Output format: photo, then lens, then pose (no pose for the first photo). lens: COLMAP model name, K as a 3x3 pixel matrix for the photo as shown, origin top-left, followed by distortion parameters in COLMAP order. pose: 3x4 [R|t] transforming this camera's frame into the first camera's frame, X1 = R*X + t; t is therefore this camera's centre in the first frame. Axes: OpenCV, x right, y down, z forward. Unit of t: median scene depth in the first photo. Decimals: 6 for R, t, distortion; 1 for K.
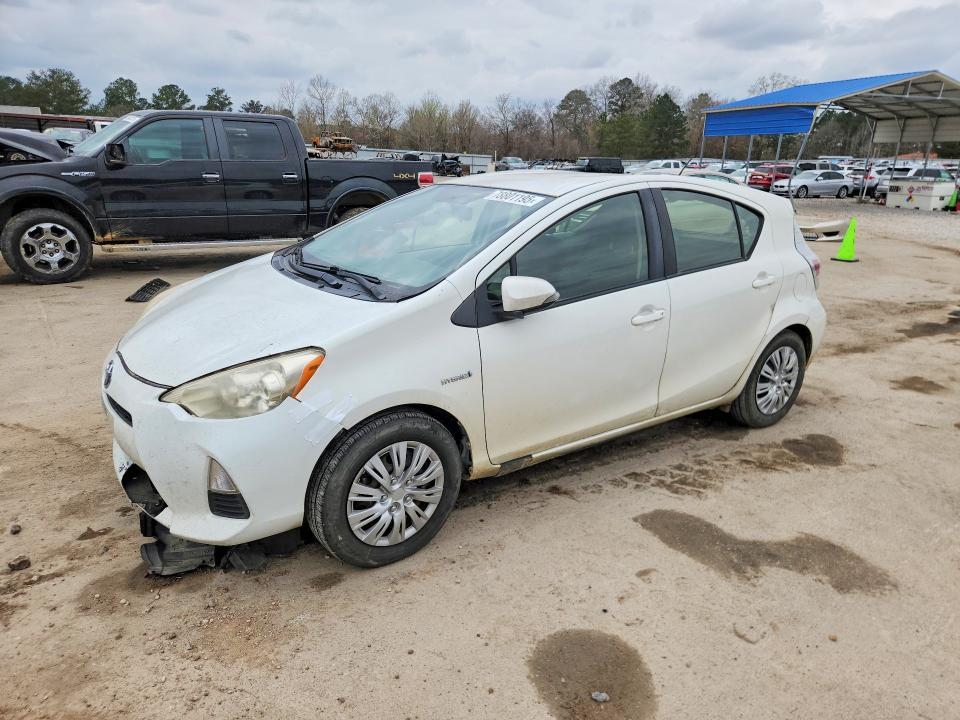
lens RADIAL K [[620.4, 0, 485.4], [0, 620.4, 361.4], [0, 0, 1]] dist [0.092588, -0.070794]
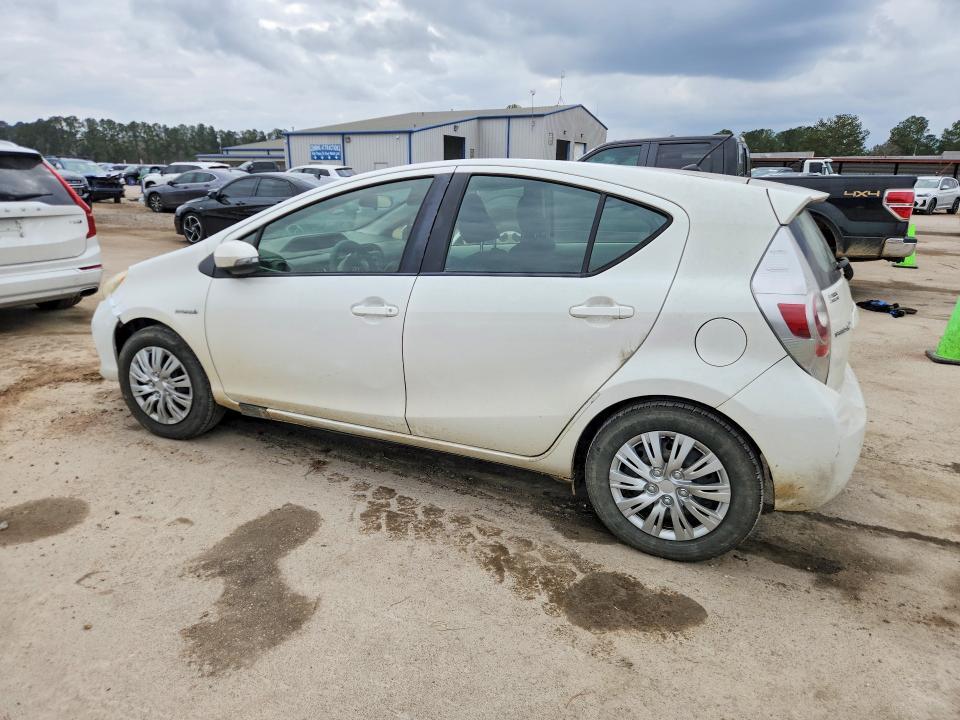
lens RADIAL K [[620.4, 0, 485.4], [0, 620.4, 361.4], [0, 0, 1]] dist [0.092588, -0.070794]
pose [[0.511503, 0.216931, -0.831448, 1.307715], [-0.262565, 0.960787, 0.089148, -0.143408], [0.818184, 0.172709, 0.548404, 0.771459]]
